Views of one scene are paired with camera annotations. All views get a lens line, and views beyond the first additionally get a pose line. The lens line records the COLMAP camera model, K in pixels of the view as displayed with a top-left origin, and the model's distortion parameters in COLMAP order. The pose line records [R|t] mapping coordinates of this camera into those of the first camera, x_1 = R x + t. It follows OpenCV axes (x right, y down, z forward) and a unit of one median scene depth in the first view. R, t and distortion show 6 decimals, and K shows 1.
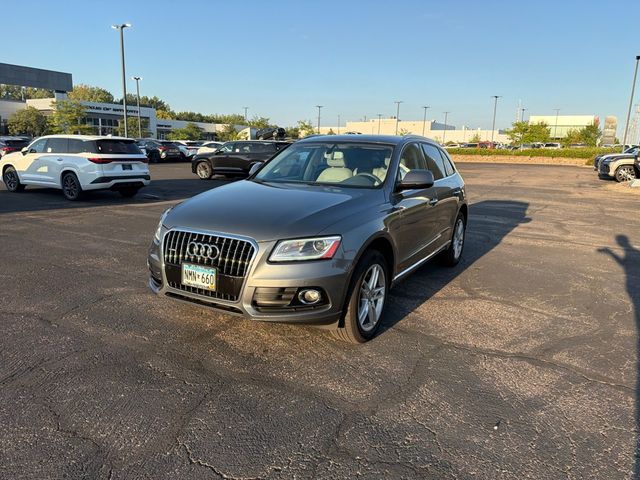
lens RADIAL K [[444.6, 0, 321.7], [0, 444.6, 240.4], [0, 0, 1]] dist [0.070803, -0.111325]
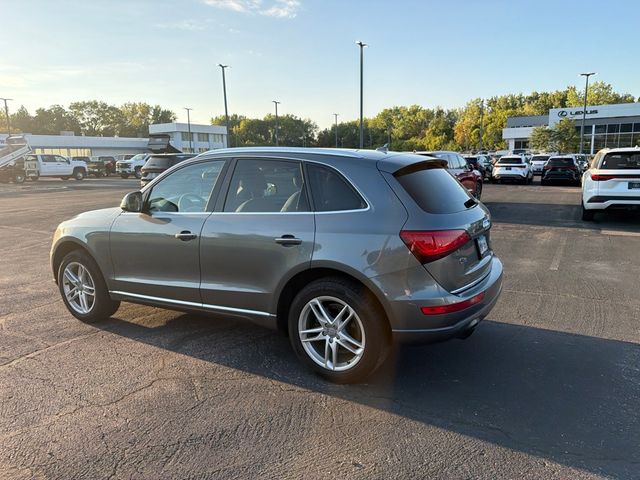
lens RADIAL K [[450.0, 0, 318.6], [0, 450.0, 238.9], [0, 0, 1]] dist [0.033698, -0.046848]
pose [[-0.000144, 0.139562, -0.990213, 0.390444], [-0.173526, 0.975188, 0.137470, -0.086849], [0.984829, 0.171848, 0.024077, 0.460027]]
